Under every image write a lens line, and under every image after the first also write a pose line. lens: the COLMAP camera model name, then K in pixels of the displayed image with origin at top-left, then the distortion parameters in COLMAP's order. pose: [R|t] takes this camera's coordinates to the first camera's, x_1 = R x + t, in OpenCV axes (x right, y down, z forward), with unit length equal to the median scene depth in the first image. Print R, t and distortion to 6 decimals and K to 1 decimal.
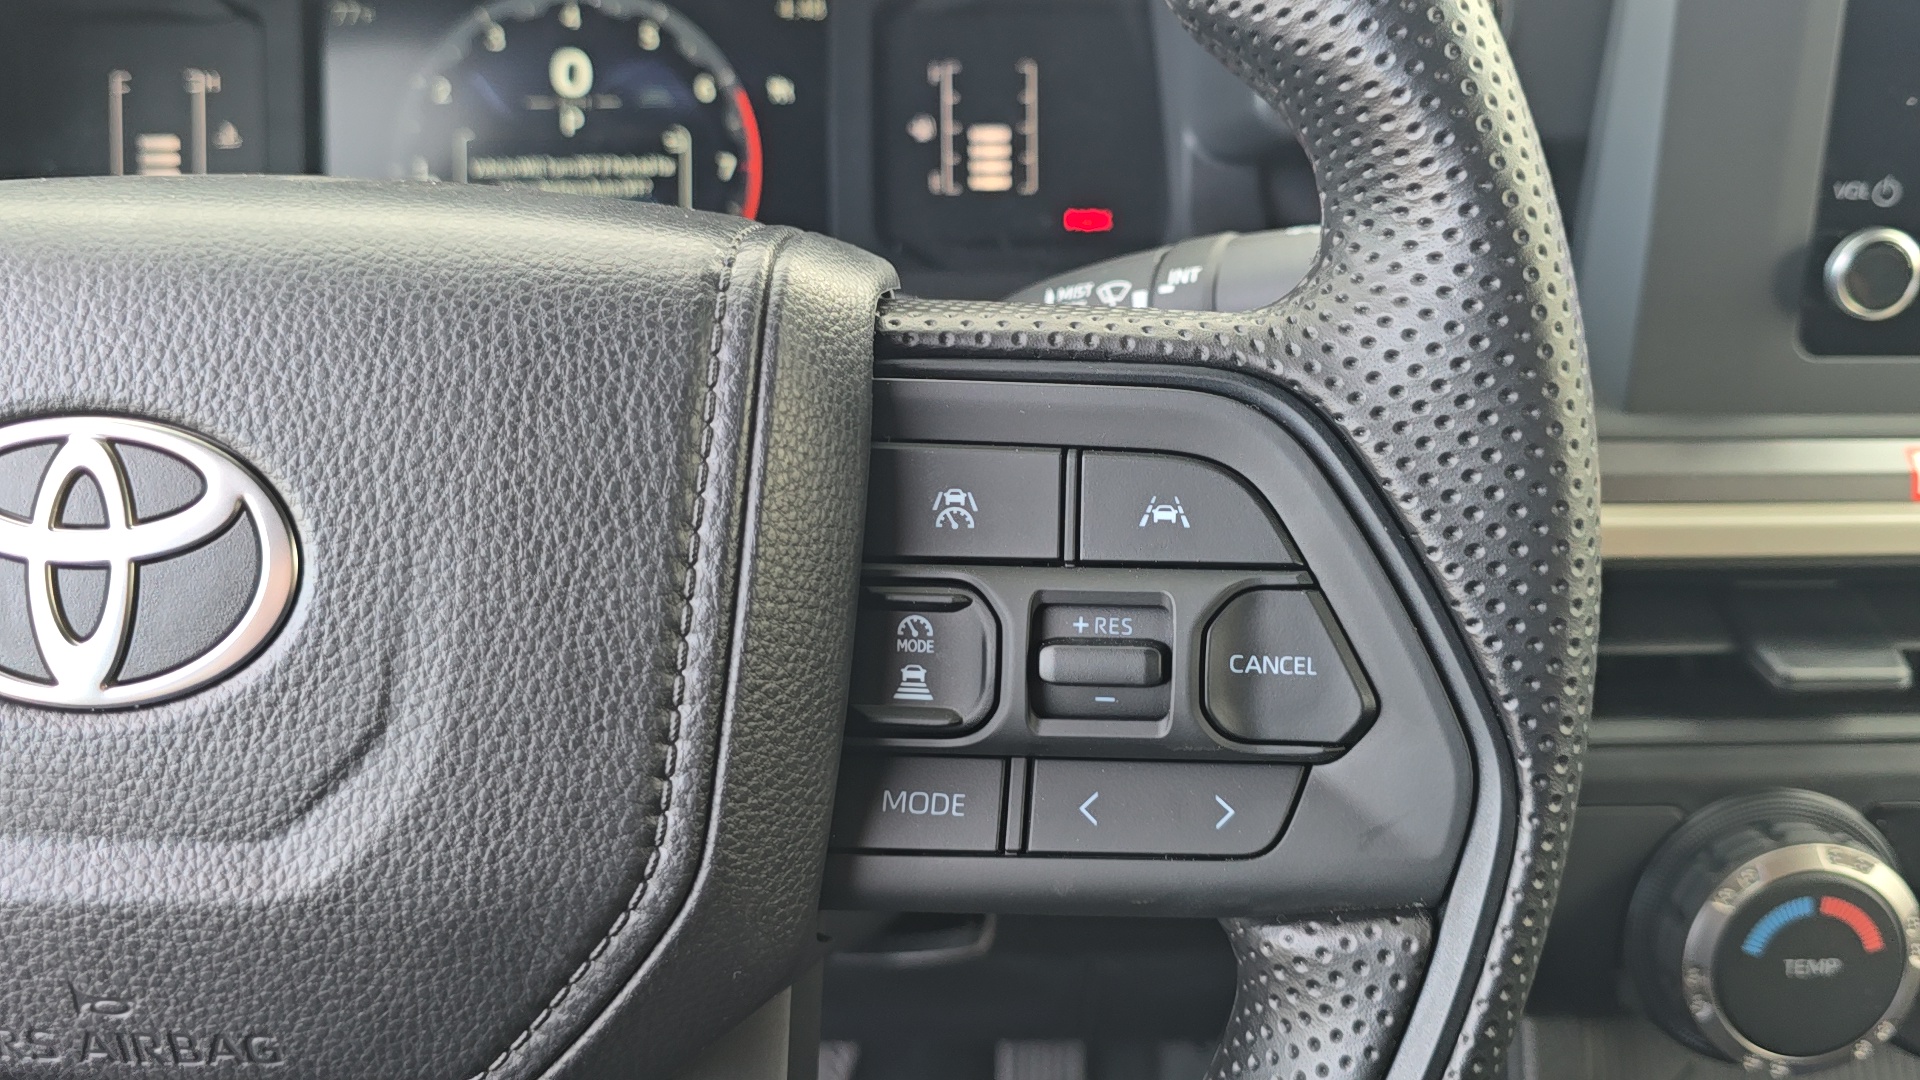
lens RADIAL K [[1681.1, 0, 920.5], [0, 1681.1, 558.8], [0, 0, 1]] dist [-0.045692, 0.006380]
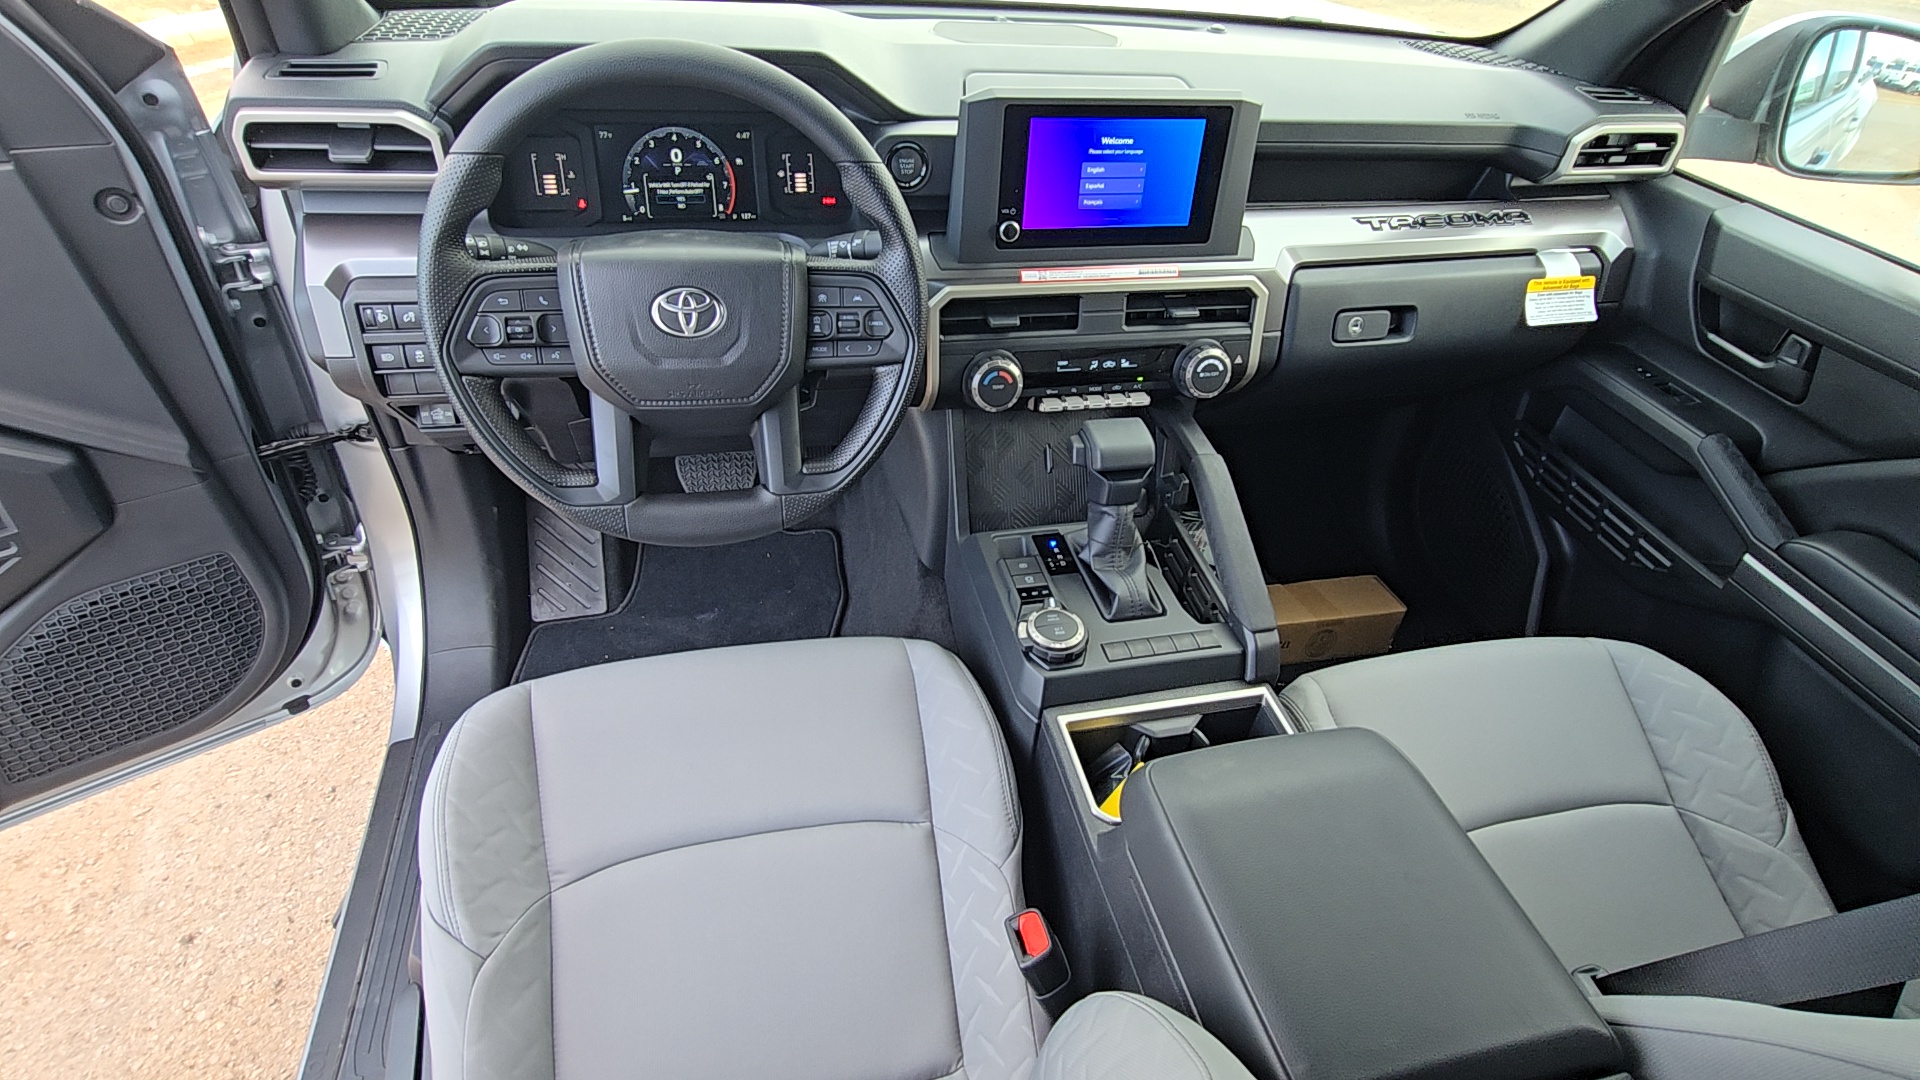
lens RADIAL K [[959.3, 0, 967.1], [0, 959.3, 534.4], [0, 0, 1]] dist [0.000570, 0.000049]
pose [[0.964866, -0.085740, 0.248360, -0.259112], [0.017108, 0.963752, 0.266250, -0.077243], [-0.262186, -0.252647, 0.931358, -1.623553]]
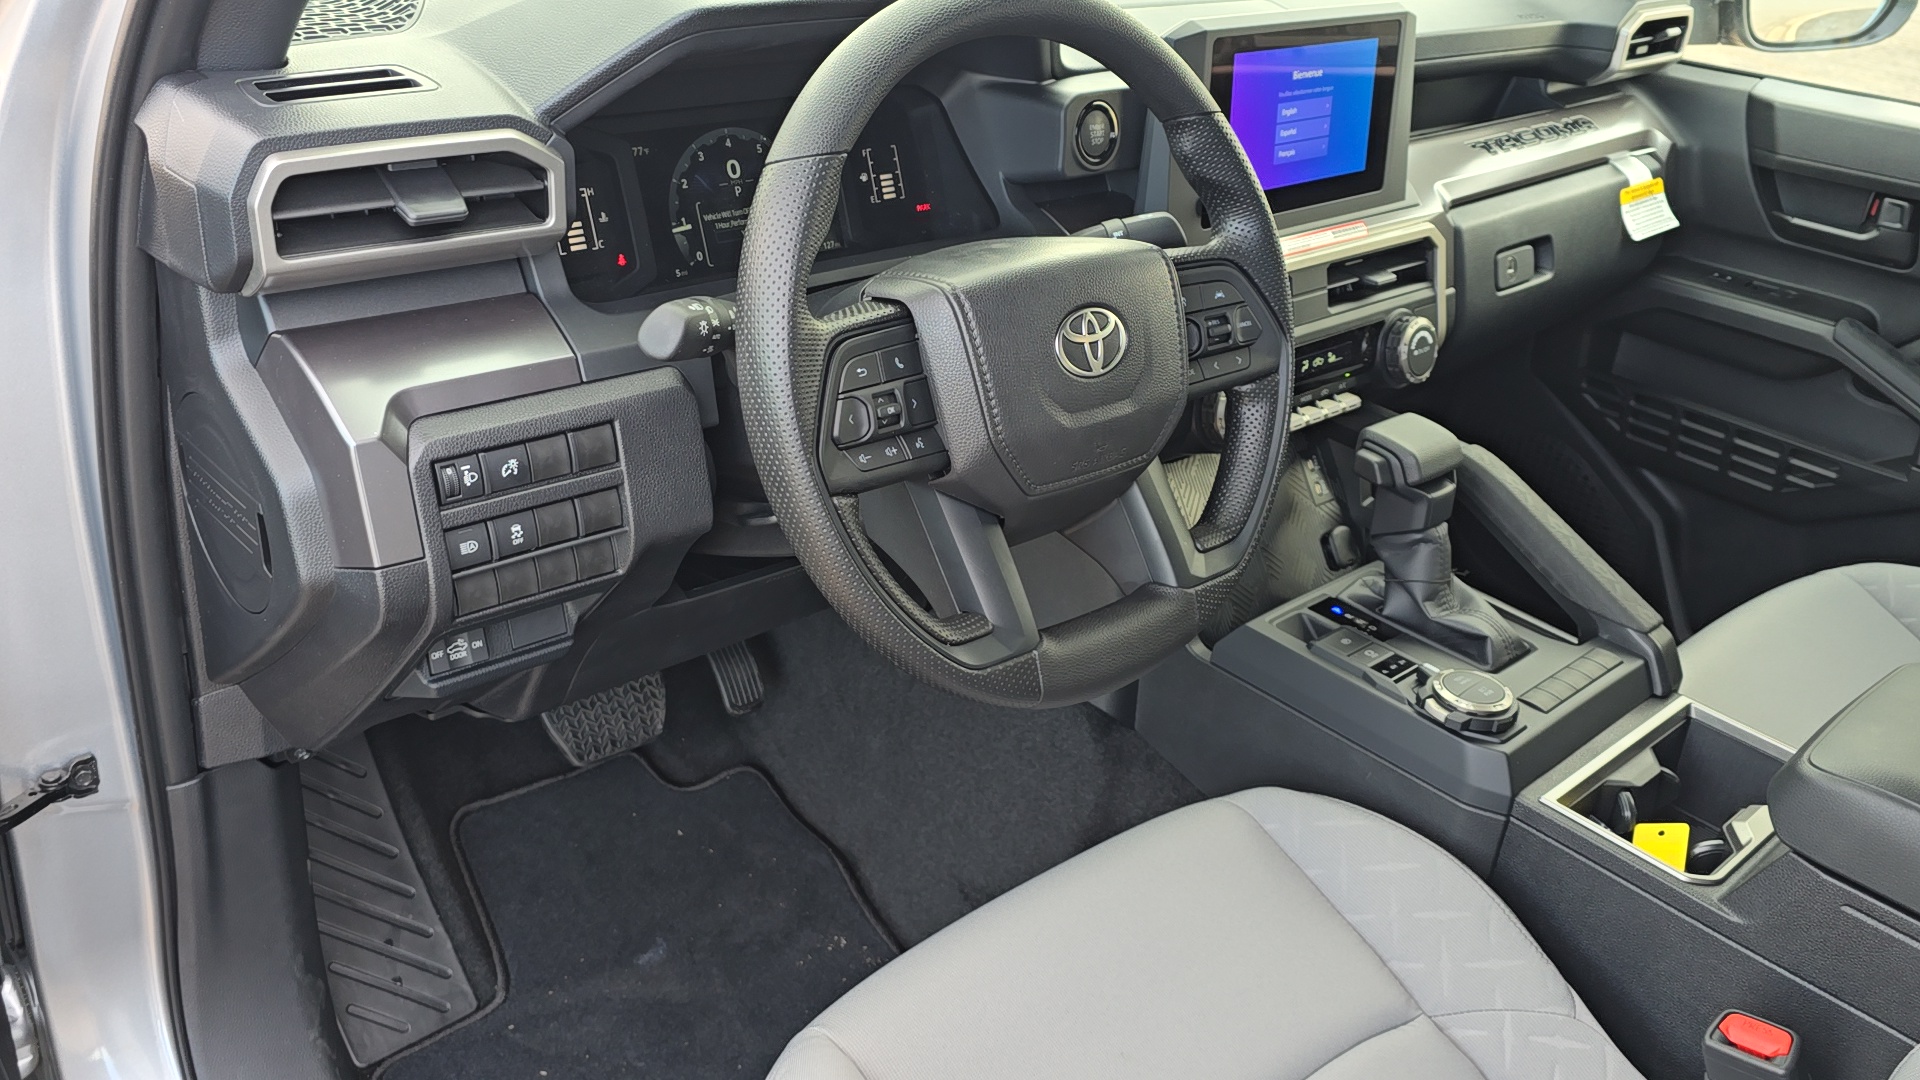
lens RADIAL K [[1571.2, 0, 1016.3], [0, 1571.2, 520.8], [0, 0, 1]] dist [-0.009604, -0.002794]
pose [[0.723622, -0.247629, 0.644245, -1.918774], [0.194419, 0.968756, 0.153989, -0.120370], [-0.662249, 0.013824, 0.749157, -1.091945]]
